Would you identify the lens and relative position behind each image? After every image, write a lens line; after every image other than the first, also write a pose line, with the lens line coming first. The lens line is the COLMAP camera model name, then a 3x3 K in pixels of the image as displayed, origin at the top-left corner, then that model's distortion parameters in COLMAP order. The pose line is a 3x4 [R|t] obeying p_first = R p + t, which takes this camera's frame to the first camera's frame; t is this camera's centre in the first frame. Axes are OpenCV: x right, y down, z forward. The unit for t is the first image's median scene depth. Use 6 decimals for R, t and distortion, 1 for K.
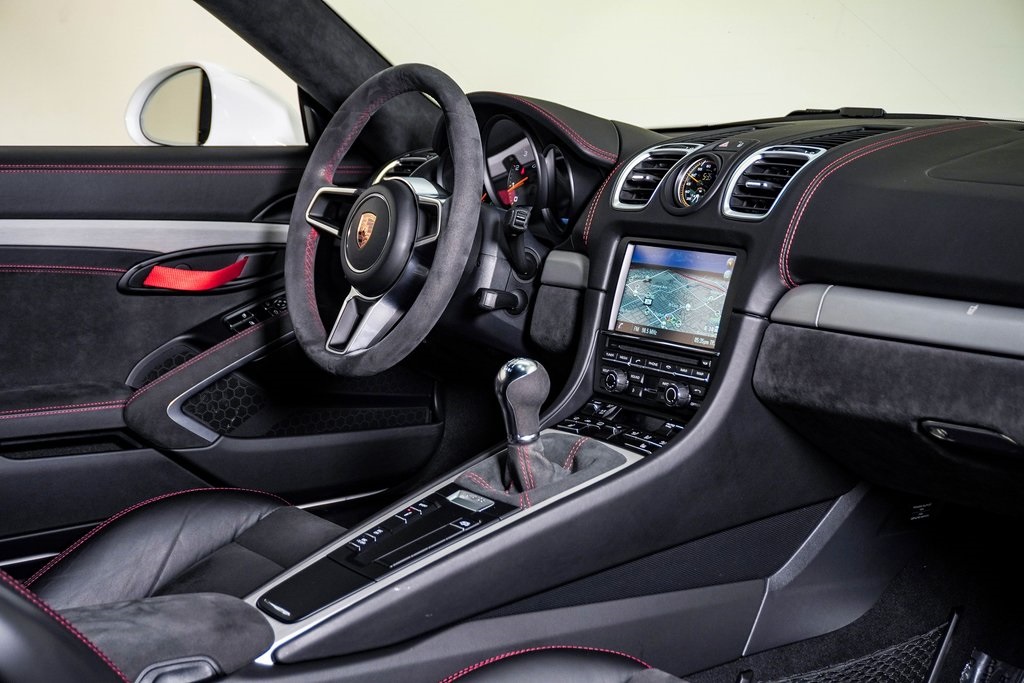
lens RADIAL K [[1442.0, 0, 512.0], [0, 1442.0, 341.5], [0, 0, 1]] dist [0.022303, -0.006407]
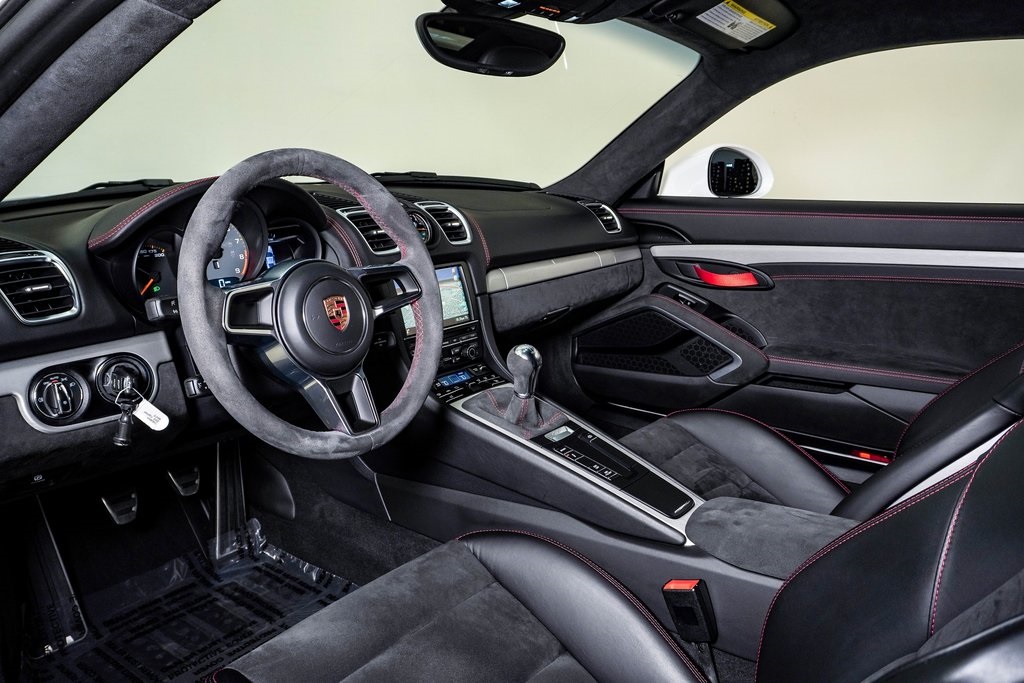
lens RADIAL K [[800.9, 0, 512.0], [0, 800.9, 341.5], [0, 0, 1]] dist [-0.011451, -0.000162]
pose [[-0.291610, -0.220621, 0.930747, -0.723787], [0.150907, 0.950242, 0.272522, -0.209435], [-0.944558, 0.219926, -0.243807, 1.102979]]
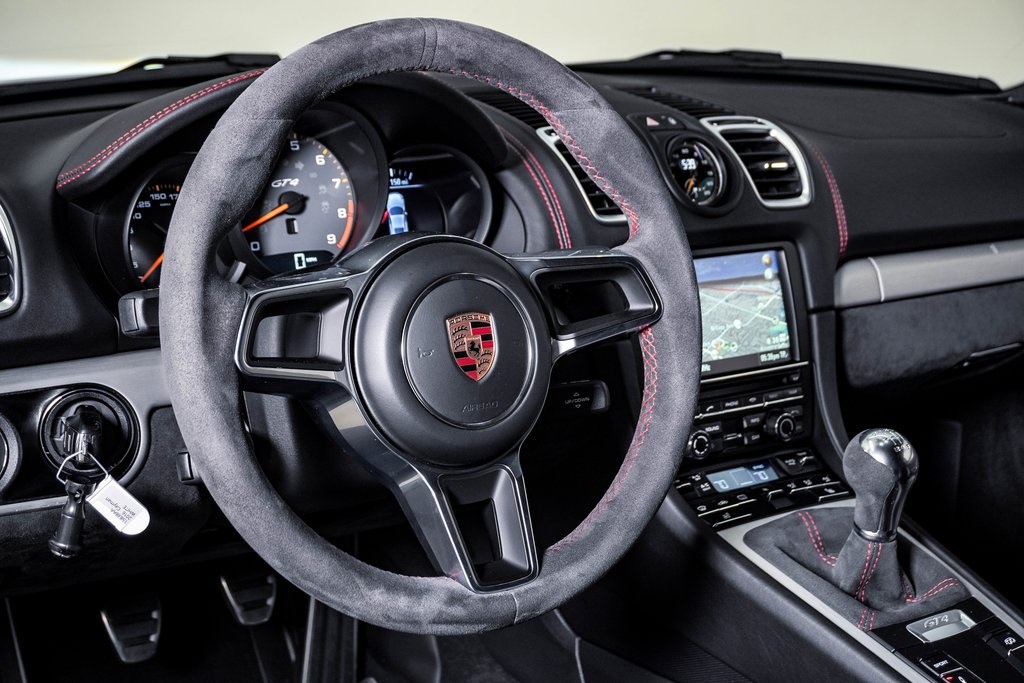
lens RADIAL K [[1460.6, 0, 512.0], [0, 1460.6, 341.5], [0, 0, 1]] dist [0.014995, -0.024539]
pose [[0.028012, -0.236374, 0.971258, -0.659077], [0.138394, 0.963199, 0.230421, -0.213153], [-0.989981, 0.127962, 0.059694, 1.027008]]
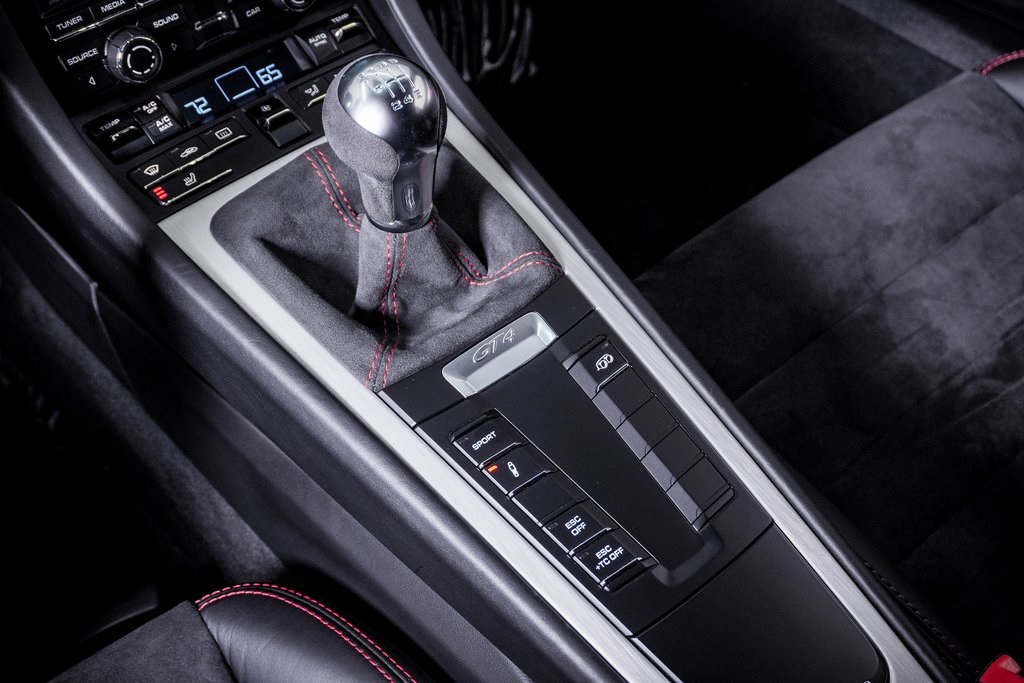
lens RADIAL K [[1332.5, 0, 512.0], [0, 1332.5, 341.5], [0, 0, 1]] dist [0.030516, 0.022892]
pose [[-0.084624, -0.694933, 0.714077, -0.310811], [0.209148, 0.688295, 0.694628, -0.183643], [-0.974215, 0.208130, 0.087098, 0.847985]]
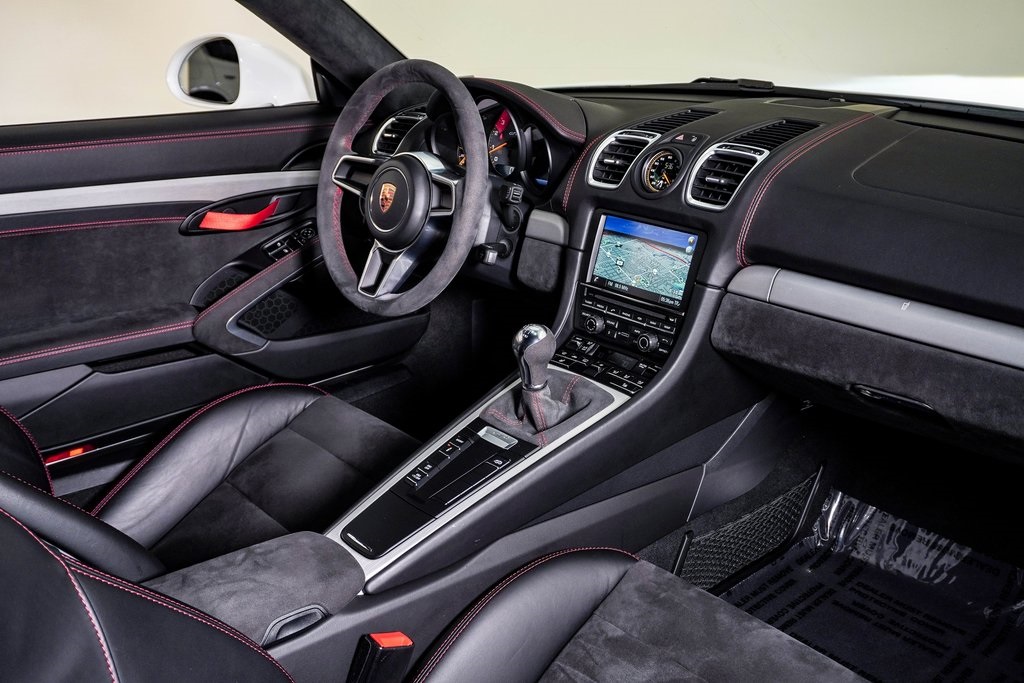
lens RADIAL K [[974.1, 0, 512.0], [0, 974.1, 341.5], [0, 0, 1]] dist [-0.007483, 0.002800]
pose [[0.994215, -0.032304, 0.102439, -0.090641], [0.012002, 0.981141, 0.192919, -0.125402], [-0.106739, -0.190573, 0.975853, 0.148047]]
